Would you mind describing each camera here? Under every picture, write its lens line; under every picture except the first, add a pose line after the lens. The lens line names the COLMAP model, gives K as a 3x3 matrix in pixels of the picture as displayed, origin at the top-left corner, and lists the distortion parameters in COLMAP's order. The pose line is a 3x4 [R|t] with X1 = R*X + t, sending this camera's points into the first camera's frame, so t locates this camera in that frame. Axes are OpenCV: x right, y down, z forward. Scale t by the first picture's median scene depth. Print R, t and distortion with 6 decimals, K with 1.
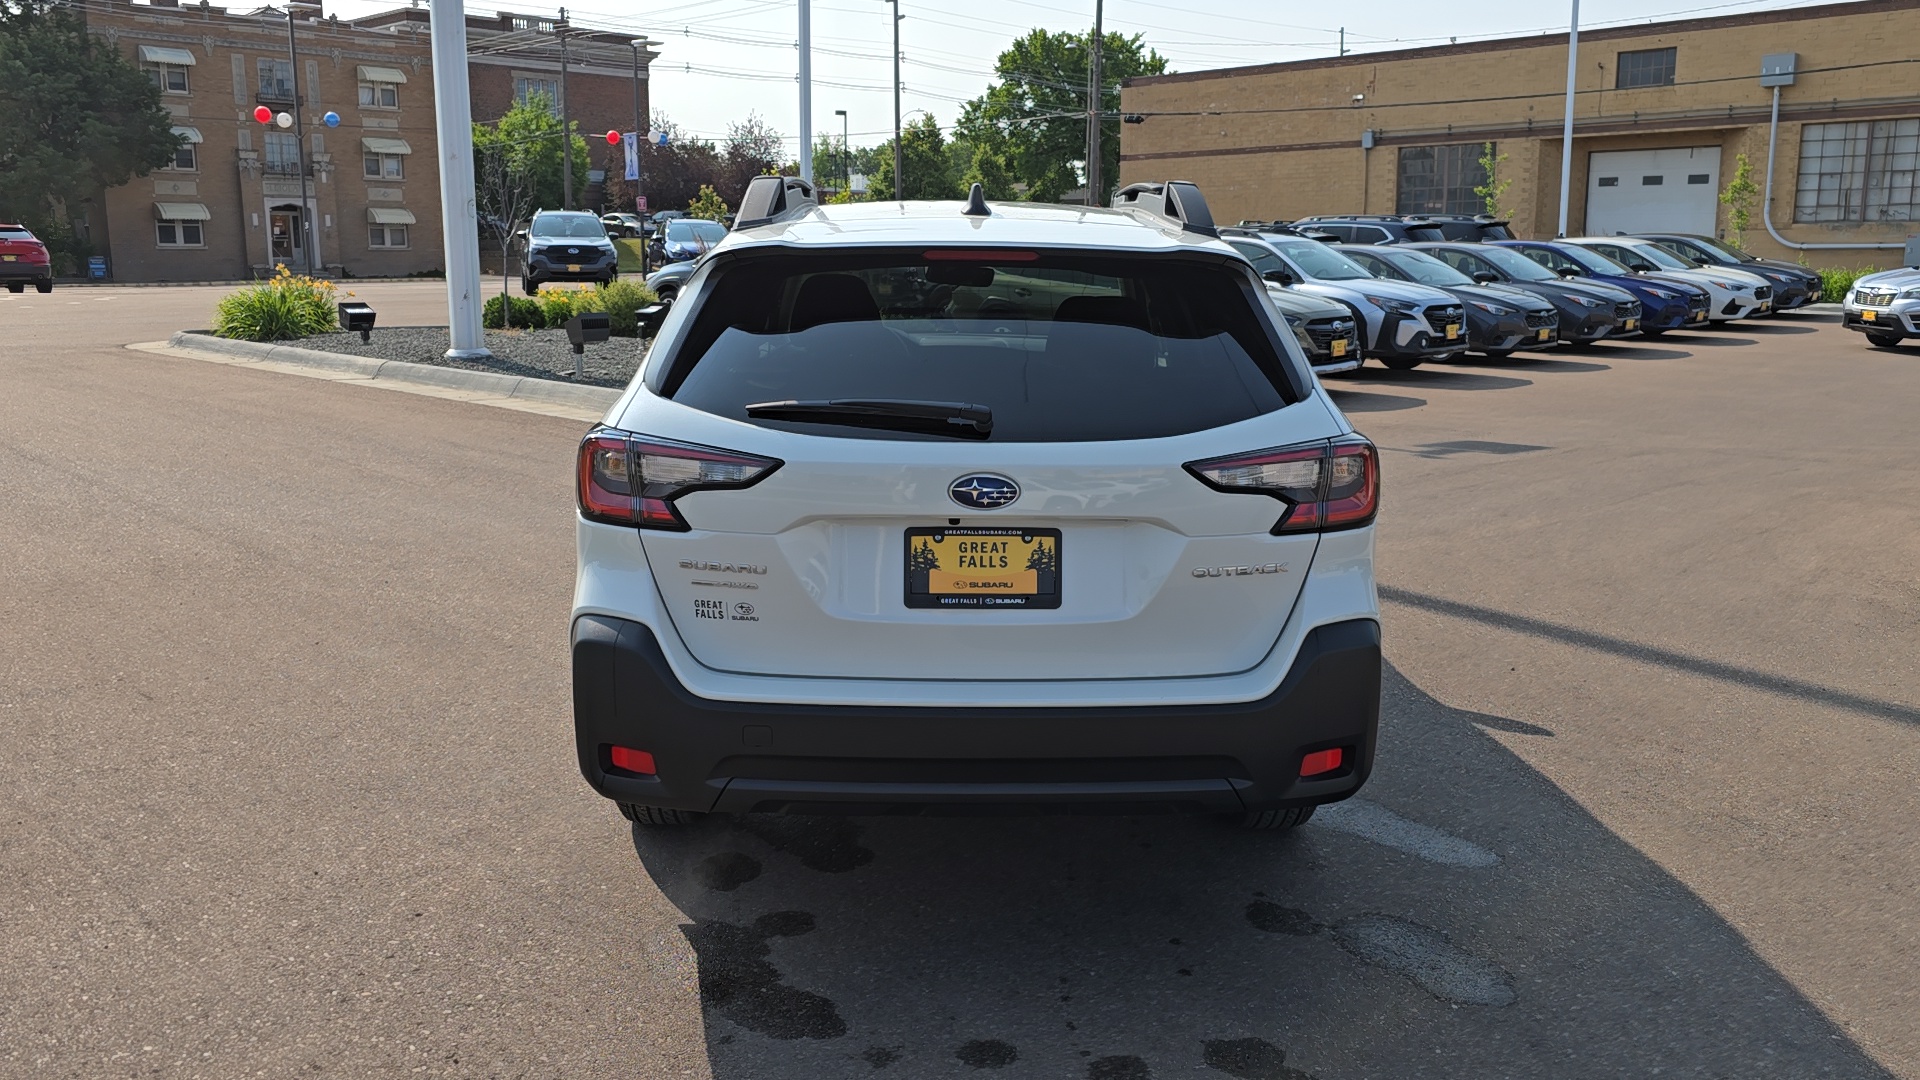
lens RADIAL K [[1591.1, 0, 977.0], [0, 1591.1, 552.2], [0, 0, 1]] dist [0.006588, -0.003470]
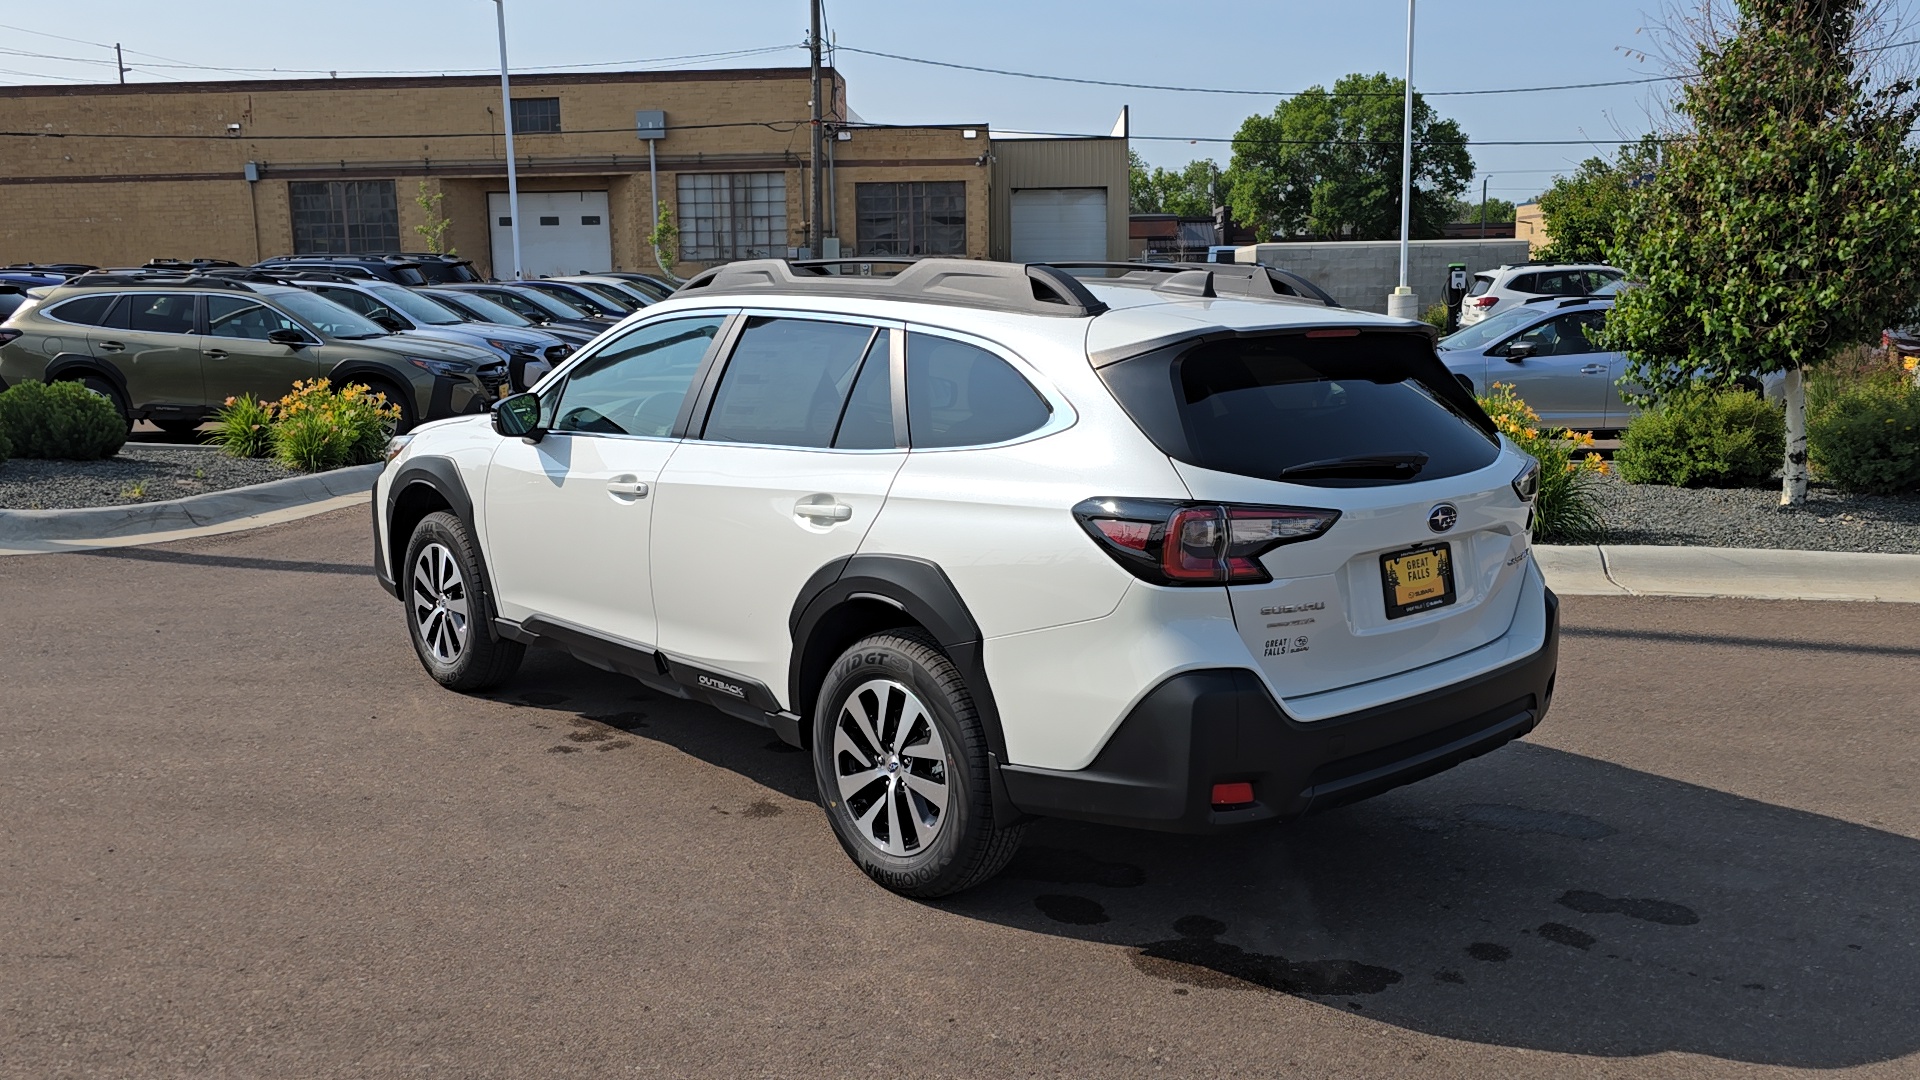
lens RADIAL K [[1591.1, 0, 977.0], [0, 1591.1, 552.2], [0, 0, 1]] dist [0.006588, -0.003470]
pose [[0.752039, -0.120028, 0.648098, -0.100817], [0.132863, 0.990701, 0.029307, -0.008945], [-0.645589, 0.064068, 0.760993, 0.024822]]
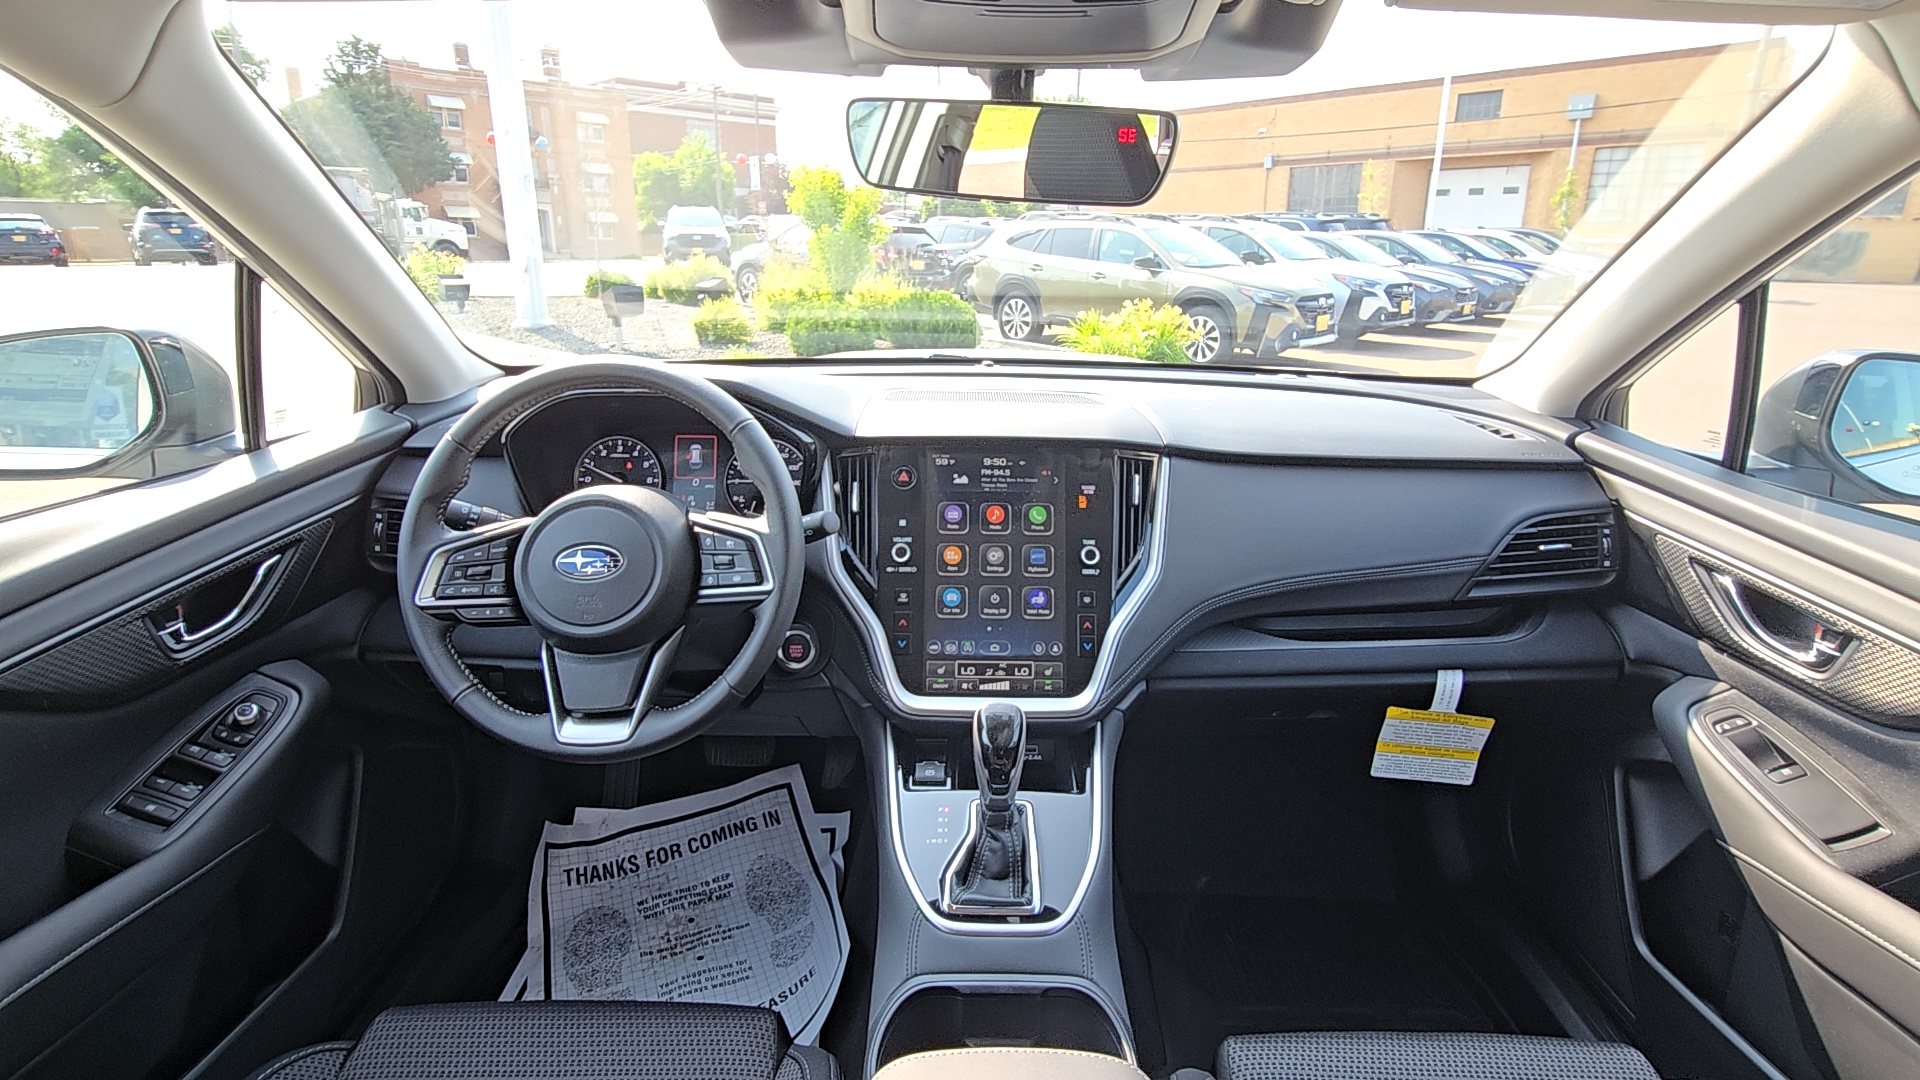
lens RADIAL K [[954.5, 0, 958.9], [0, 954.5, 545.6], [0, 0, 1]] dist [0.003829, -0.000526]
pose [[0.999527, 0.014107, -0.027344, -0.002236], [-0.010788, 0.992965, 0.117913, -0.024150], [0.028815, -0.117562, 0.992647, 0.151567]]
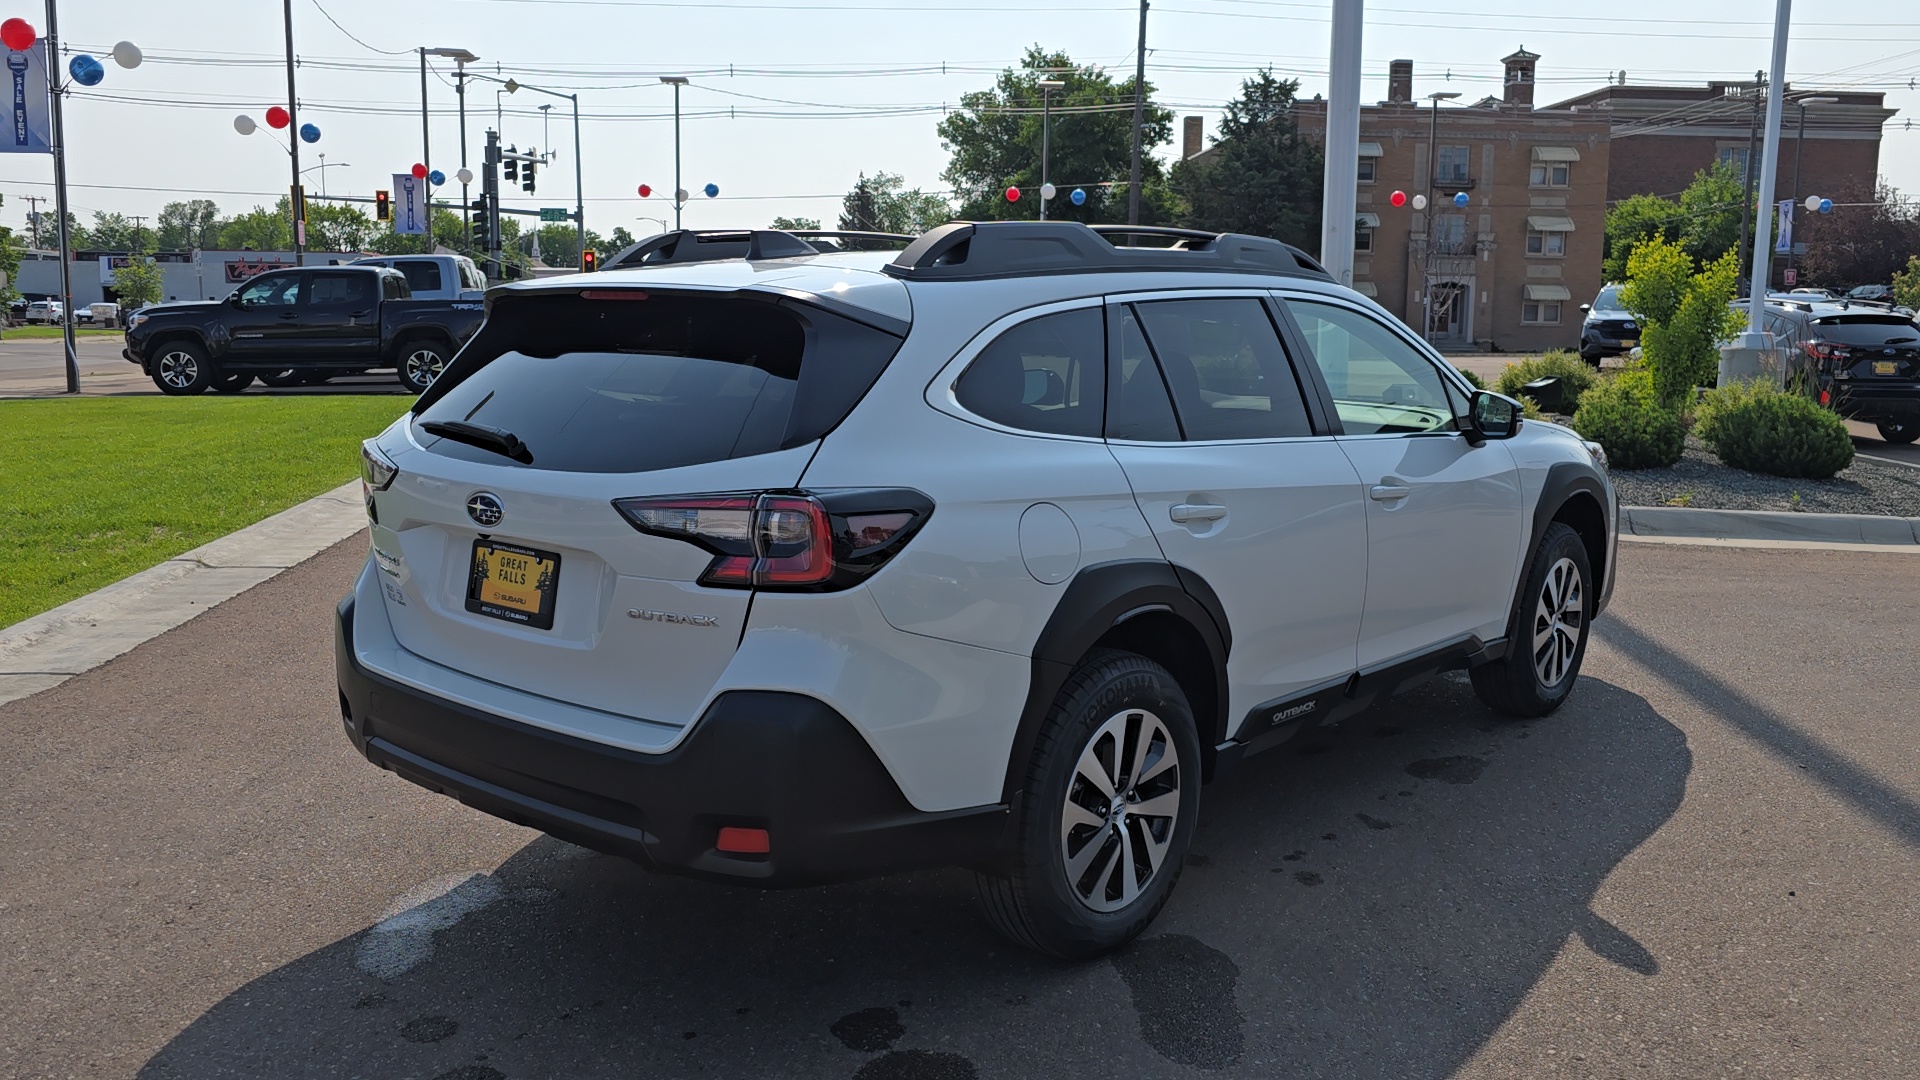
lens RADIAL K [[1591.1, 0, 977.0], [0, 1591.1, 552.2], [0, 0, 1]] dist [0.006588, -0.003470]
pose [[0.746168, 0.102910, -0.657756, 0.088137], [-0.133996, 0.990977, 0.003037, -0.005225], [0.652134, 0.085870, 0.753225, 0.037181]]
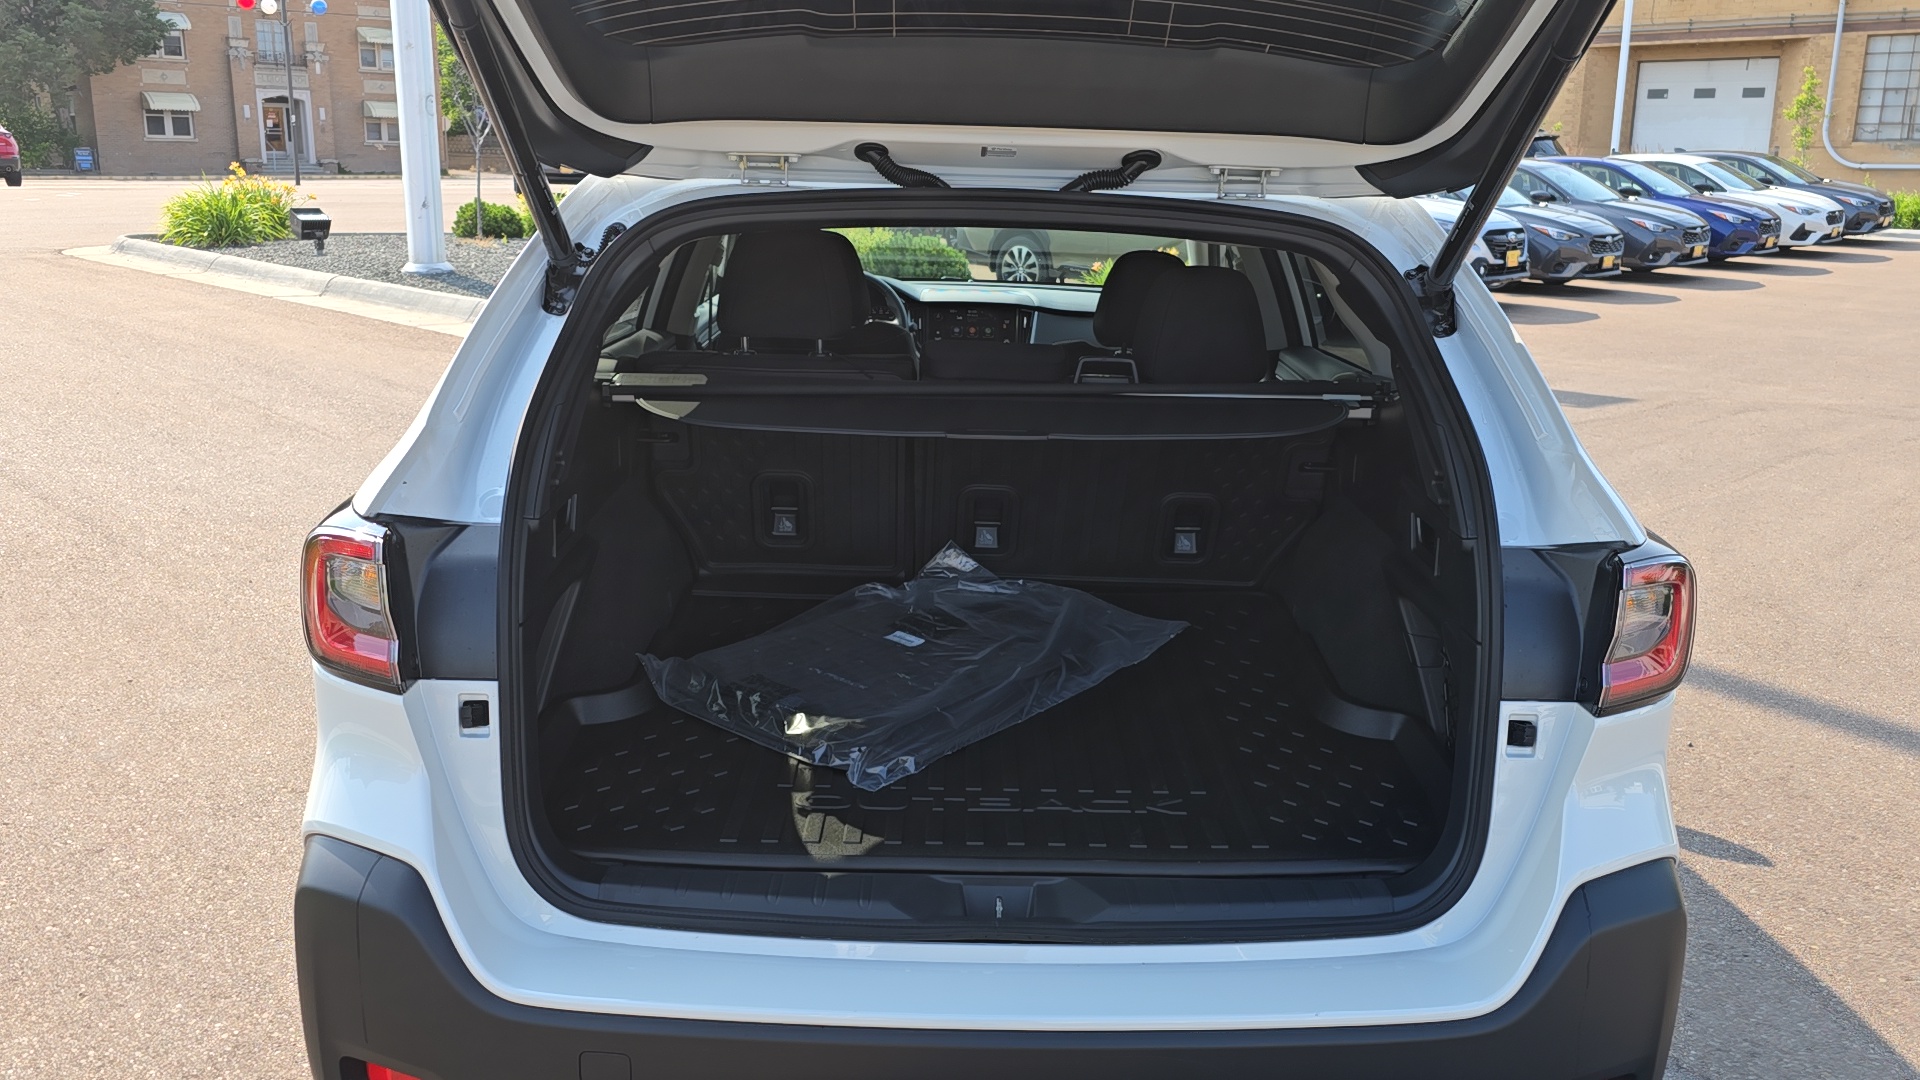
lens RADIAL K [[1591.1, 0, 977.0], [0, 1591.1, 552.2], [0, 0, 1]] dist [0.006588, -0.003470]
pose [[0.999838, 0.017216, -0.005299, -0.000452], [-0.016881, 0.998181, 0.057880, -0.009781], [0.006286, -0.057781, 0.998309, 0.041388]]
